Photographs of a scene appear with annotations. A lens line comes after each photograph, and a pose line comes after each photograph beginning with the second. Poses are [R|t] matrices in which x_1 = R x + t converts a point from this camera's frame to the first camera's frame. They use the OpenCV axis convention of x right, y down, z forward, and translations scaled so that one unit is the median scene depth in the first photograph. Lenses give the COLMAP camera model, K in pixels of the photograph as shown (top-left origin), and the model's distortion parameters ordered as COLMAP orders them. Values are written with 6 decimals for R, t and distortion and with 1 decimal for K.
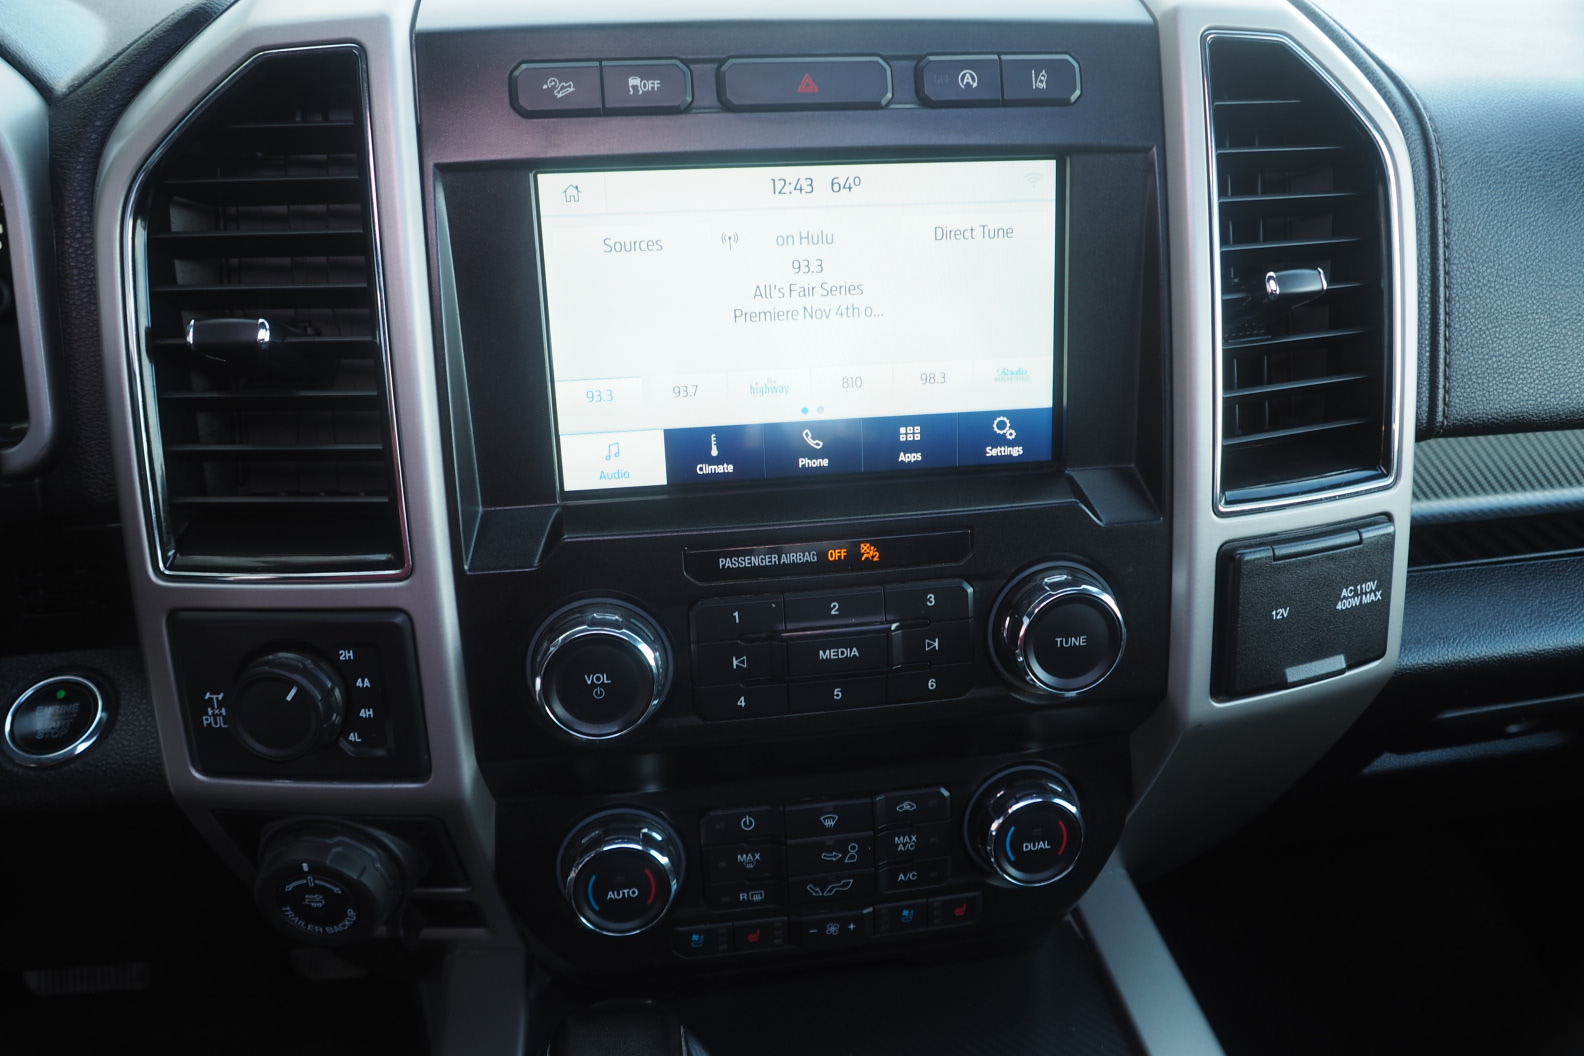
lens RADIAL K [[1090.7, 0, 788.8], [0, 1090.7, 562.2], [0, 0, 1]] dist [-0.038004, -0.000453]
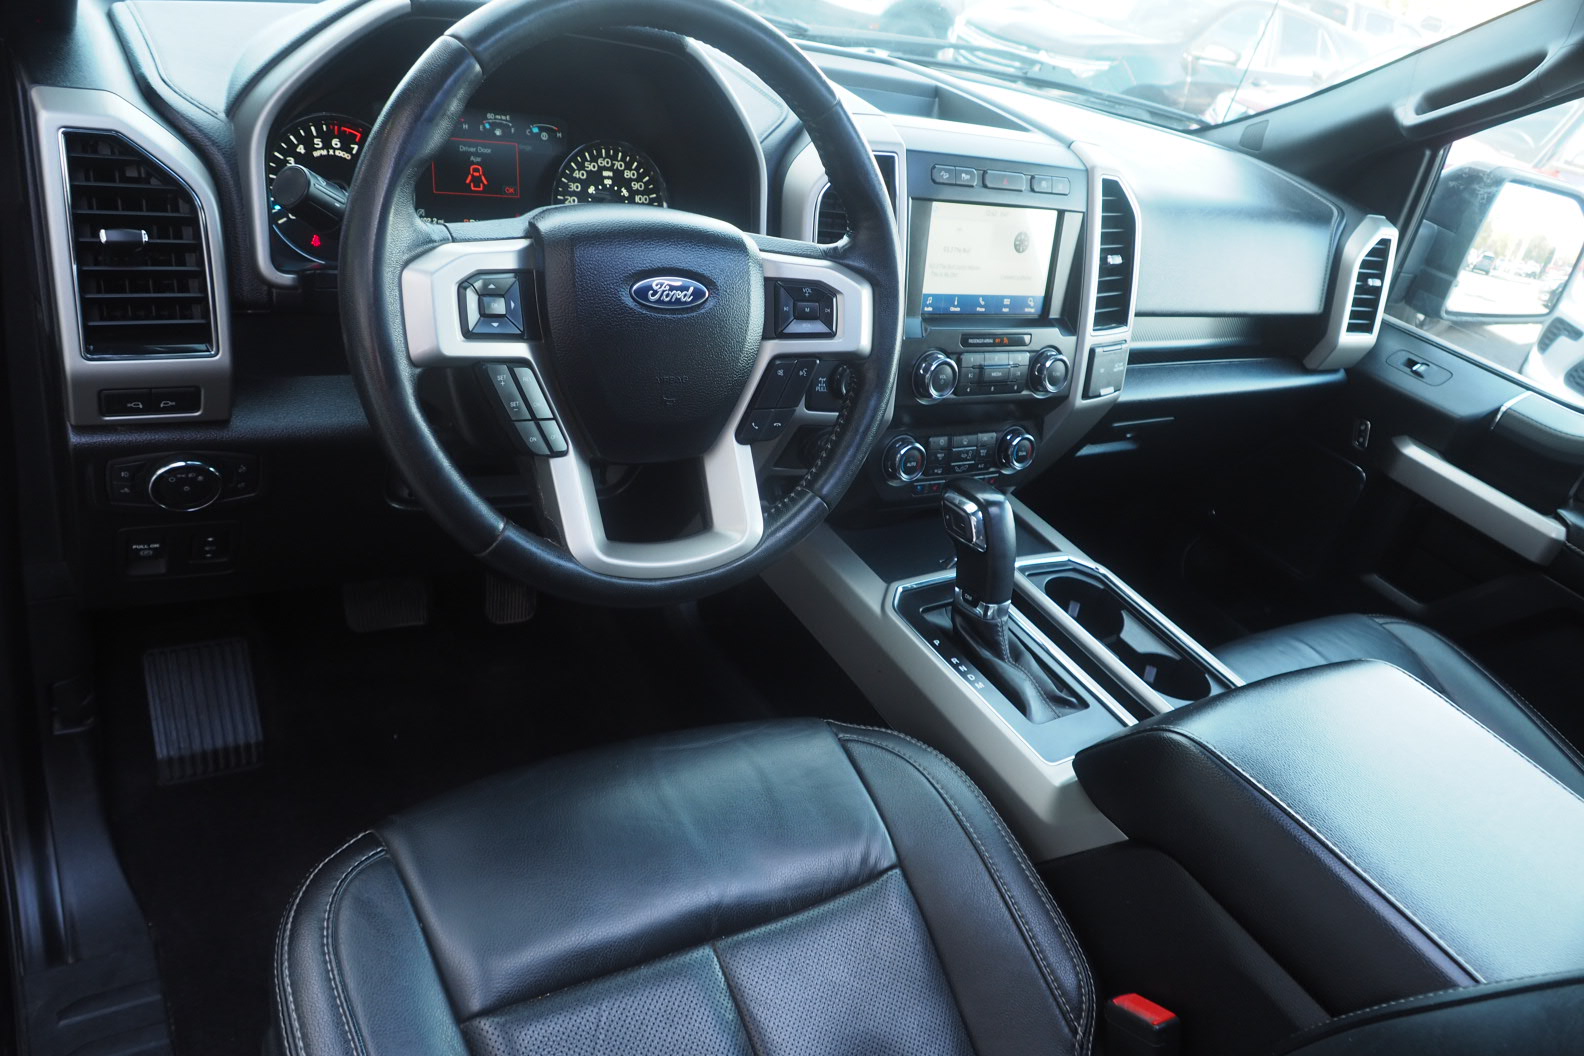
lens RADIAL K [[1090.7, 0, 788.8], [0, 1090.7, 562.2], [0, 0, 1]] dist [-0.038004, -0.000453]
pose [[0.898114, -0.035390, 0.438336, -1.697559], [-0.016609, 0.993316, 0.114228, 0.249011], [-0.439449, -0.109870, 0.891523, -1.389727]]
